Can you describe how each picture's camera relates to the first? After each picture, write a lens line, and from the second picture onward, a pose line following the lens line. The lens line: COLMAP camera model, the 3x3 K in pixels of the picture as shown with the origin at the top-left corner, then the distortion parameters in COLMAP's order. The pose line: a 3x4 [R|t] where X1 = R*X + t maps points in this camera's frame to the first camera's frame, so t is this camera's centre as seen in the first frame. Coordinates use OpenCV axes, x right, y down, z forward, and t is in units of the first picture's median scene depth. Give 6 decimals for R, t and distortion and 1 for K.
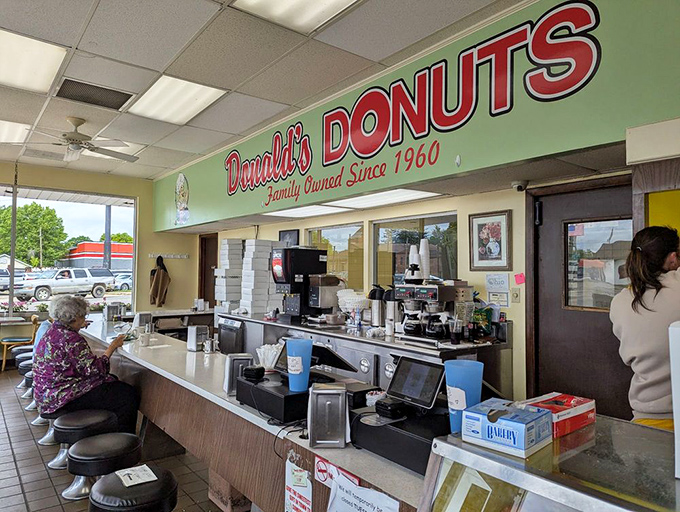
lens RADIAL K [[480.6, 0, 340.0], [0, 480.6, 256.0], [0, 0, 1]] dist [0.011399, 0.002220]
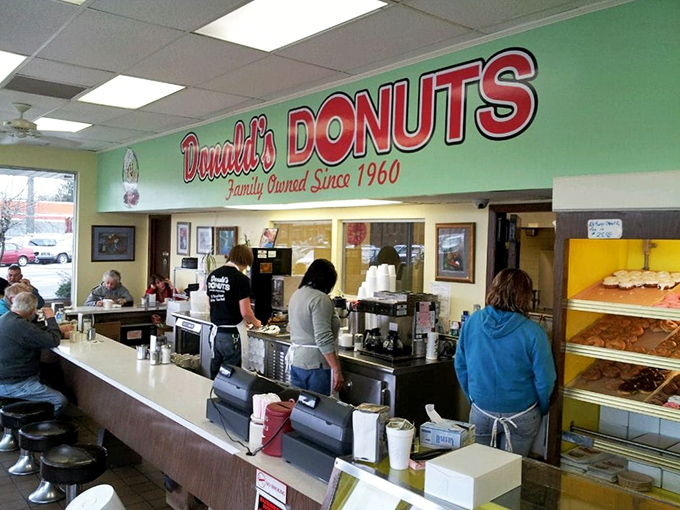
lens RADIAL K [[599.7, 0, 340.0], [0, 599.7, 255.0], [0, 0, 1]] dist [0.006457, -0.090244]
pose [[0.999354, 0.015450, 0.032443, 0.039528], [-0.017250, 0.998284, 0.055966, -0.098485], [-0.031522, -0.056490, 0.997905, -0.228616]]
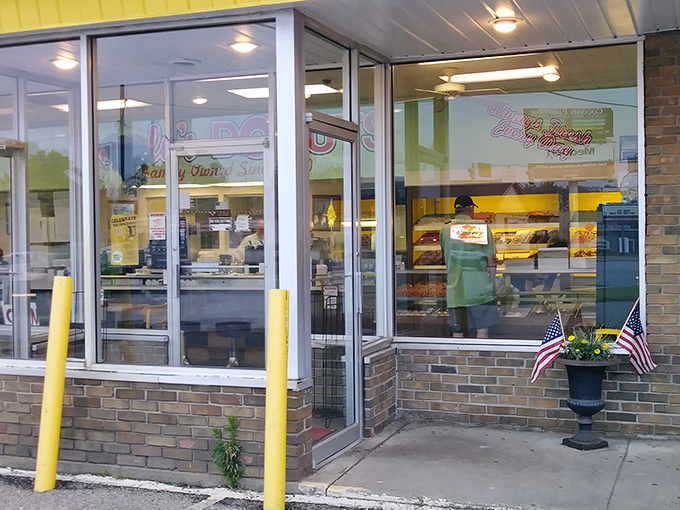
lens RADIAL K [[956.1, 0, 340.0], [0, 956.1, 255.0], [0, 0, 1]] dist [0.001398, -0.592444]
pose [[0.853755, -0.029413, 0.519844, -1.418776], [0.004155, 0.998756, 0.049686, -0.052308], [-0.520659, -0.040259, 0.852815, -1.906433]]
